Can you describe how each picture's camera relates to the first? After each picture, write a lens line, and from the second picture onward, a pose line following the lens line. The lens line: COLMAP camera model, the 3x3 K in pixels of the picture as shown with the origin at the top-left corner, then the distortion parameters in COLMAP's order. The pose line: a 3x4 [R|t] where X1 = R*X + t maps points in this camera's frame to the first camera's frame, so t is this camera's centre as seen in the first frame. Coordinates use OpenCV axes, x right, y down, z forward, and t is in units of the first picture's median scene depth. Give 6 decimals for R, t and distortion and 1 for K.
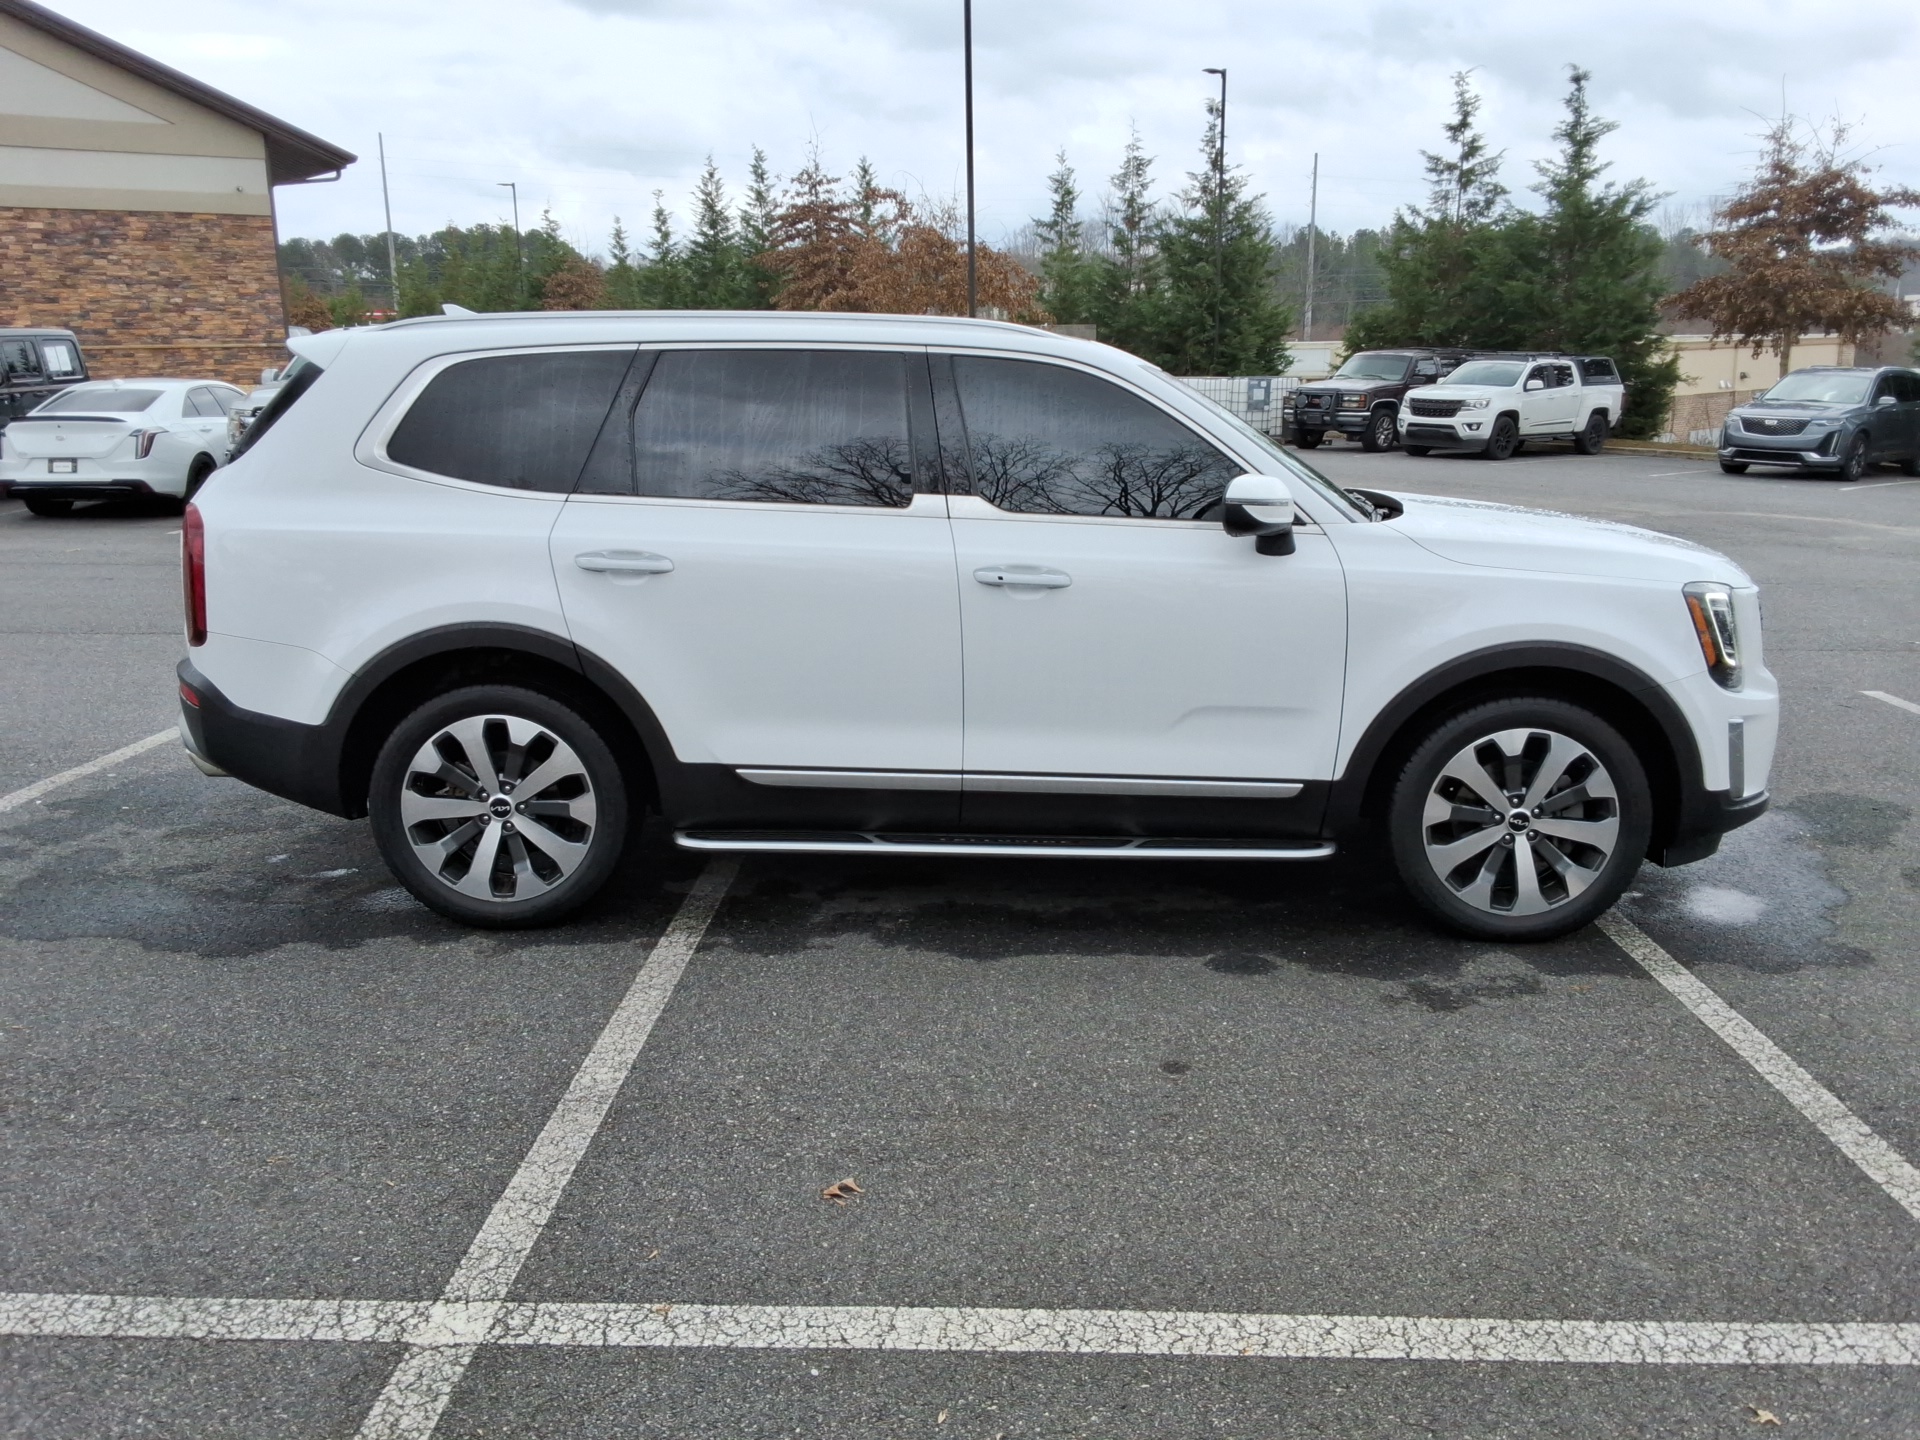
lens RADIAL K [[1519.1, 0, 972.7], [0, 1519.1, 720.0], [0, 0, 1]] dist [0.092733, -0.138509]
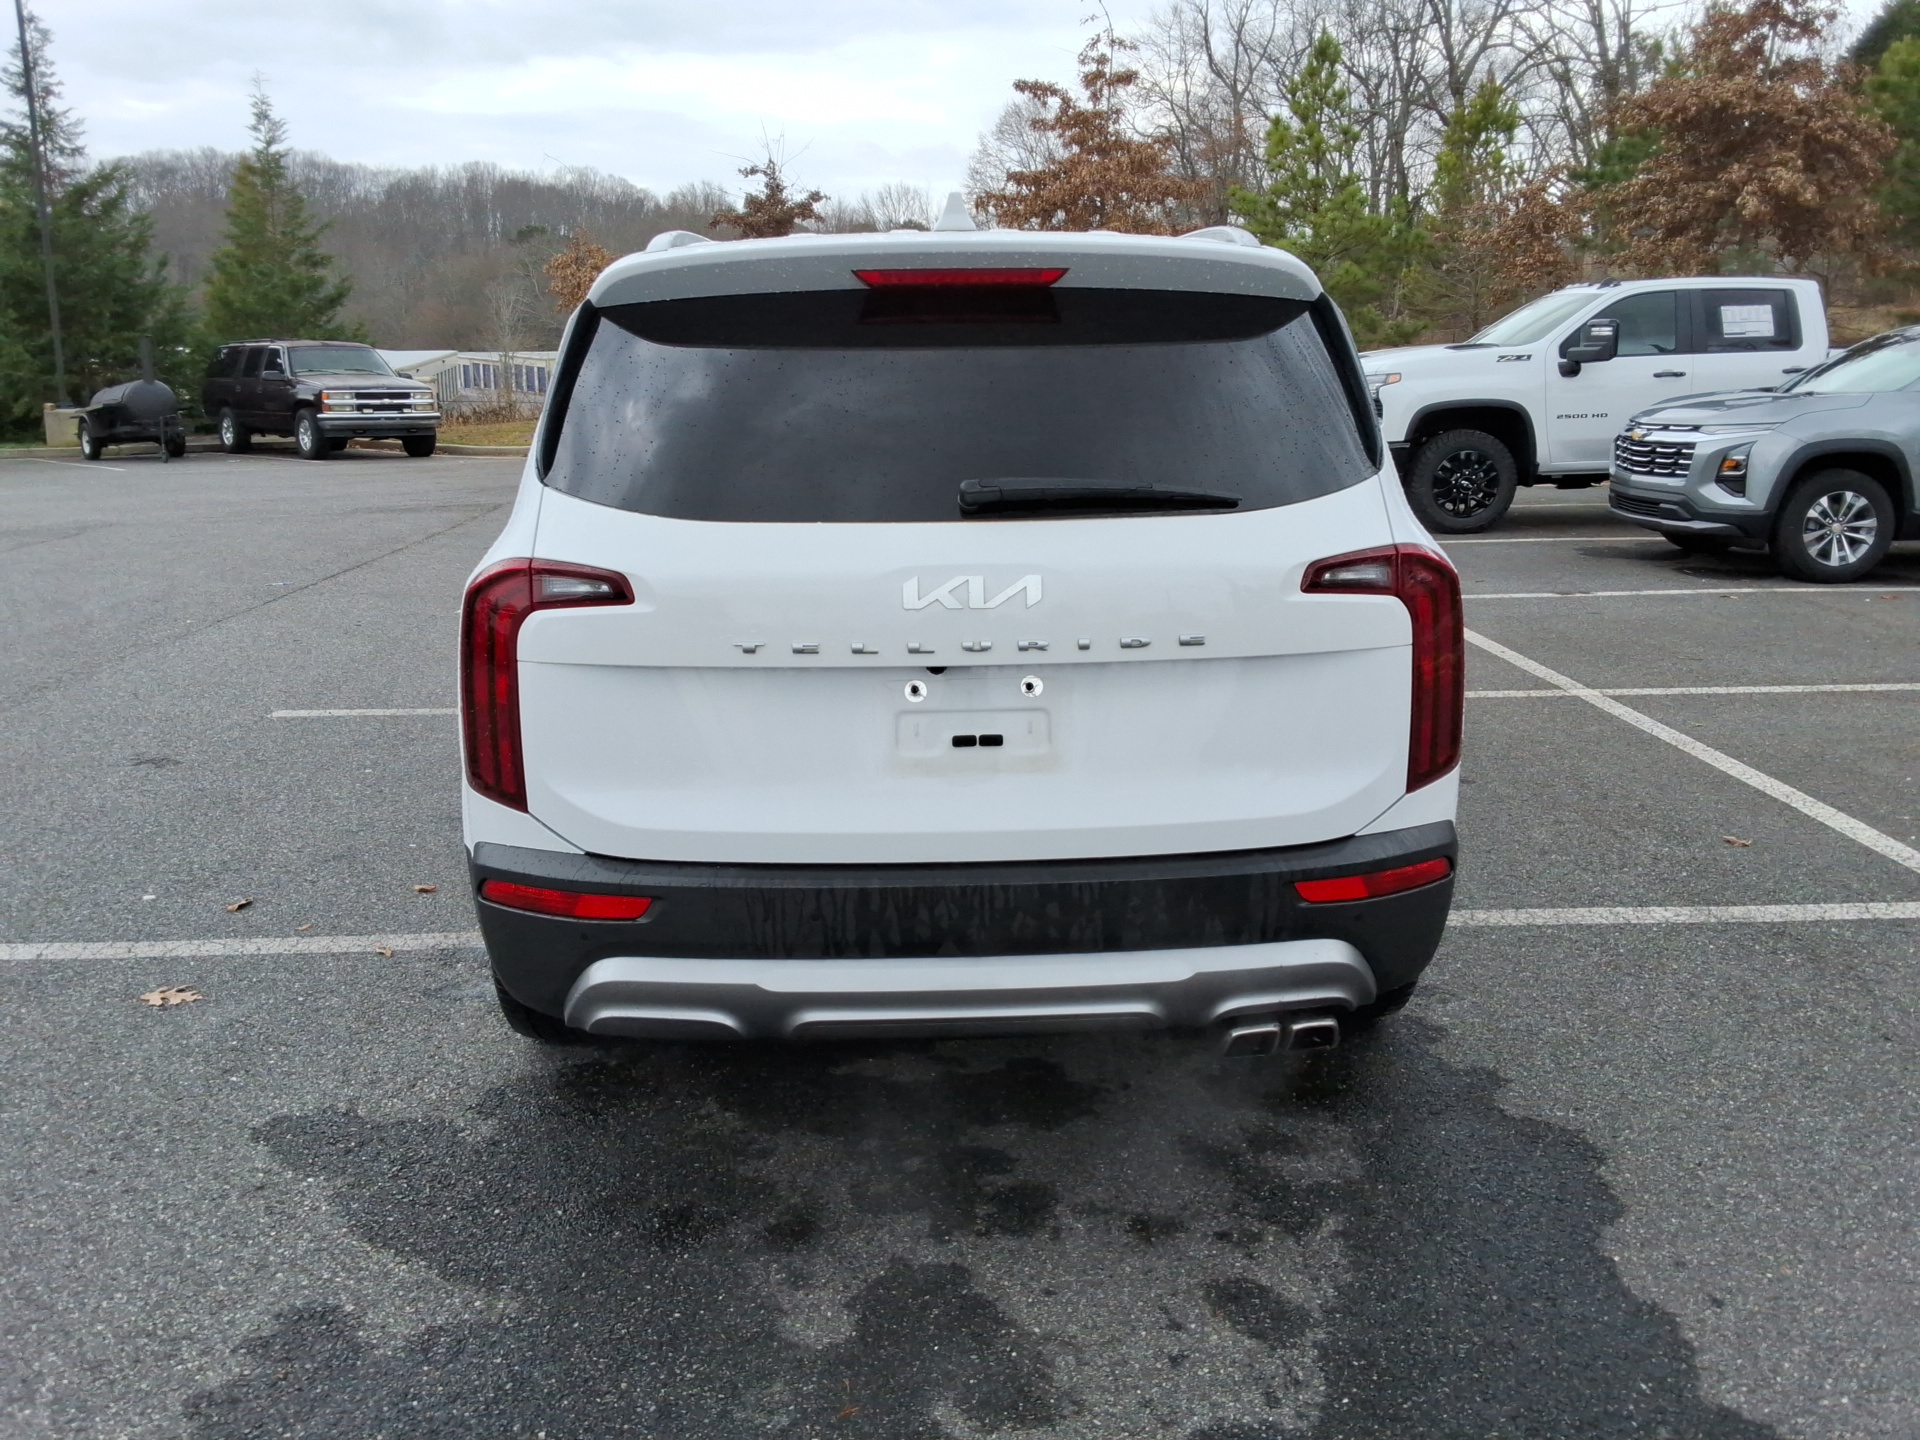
lens RADIAL K [[1519.1, 0, 972.7], [0, 1519.1, 720.0], [0, 0, 1]] dist [0.092733, -0.138509]
pose [[-0.042970, -0.238887, 0.970096, -0.159619], [0.221287, 0.944600, 0.242410, -0.037621], [-0.974262, 0.225086, 0.012273, 0.176211]]
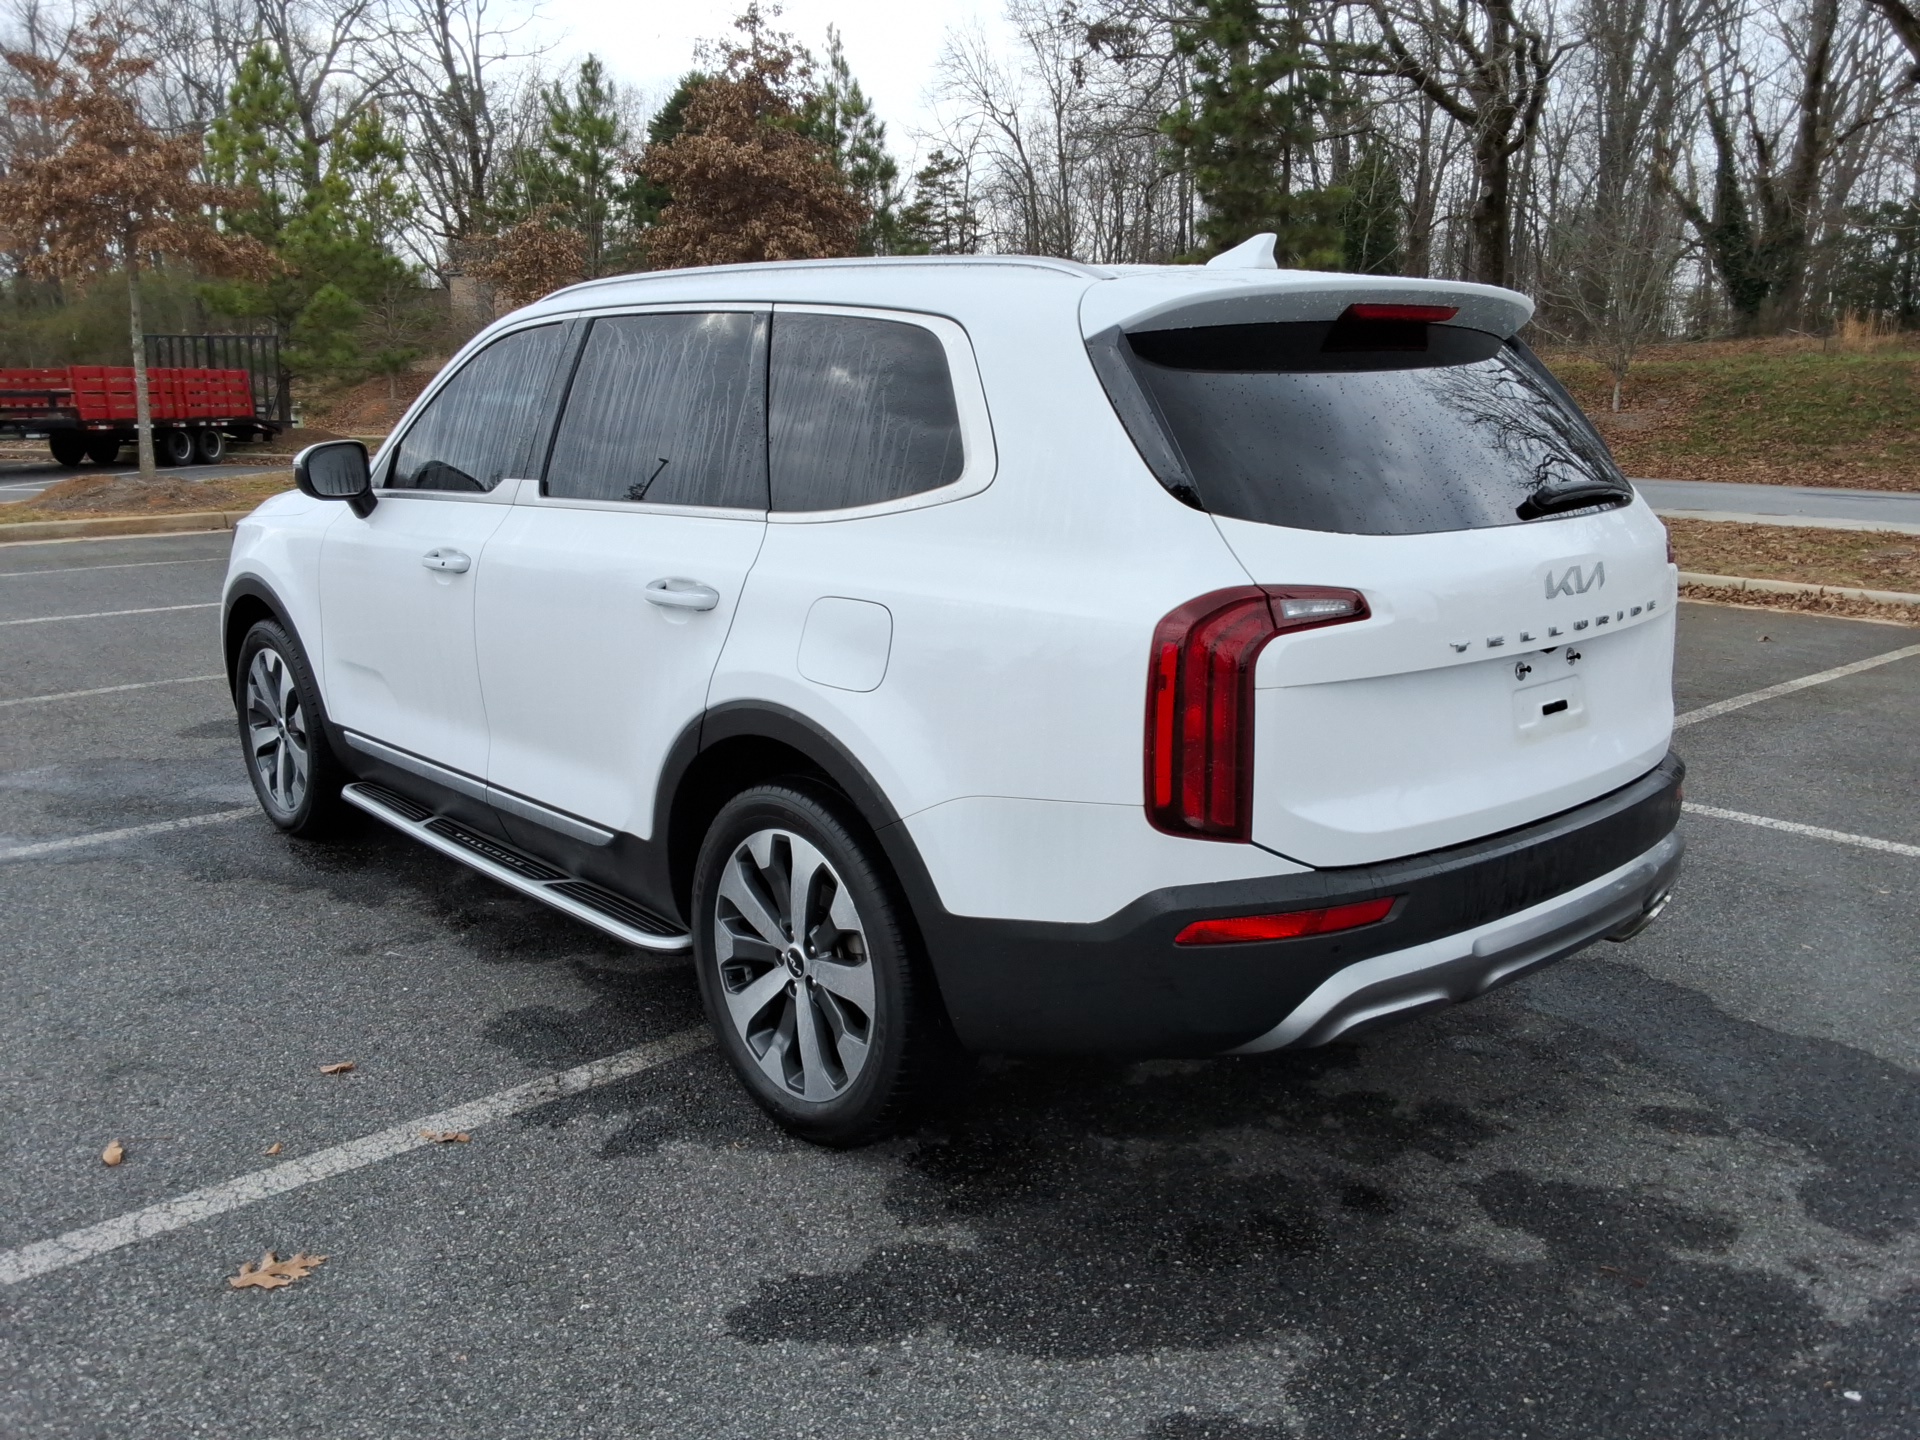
lens RADIAL K [[1519.1, 0, 972.7], [0, 1519.1, 720.0], [0, 0, 1]] dist [0.092733, -0.138509]
pose [[-0.673465, -0.167951, 0.719887, -0.126376], [0.152235, 0.921462, 0.357397, -0.055906], [-0.723374, 0.350286, -0.595004, 0.260262]]
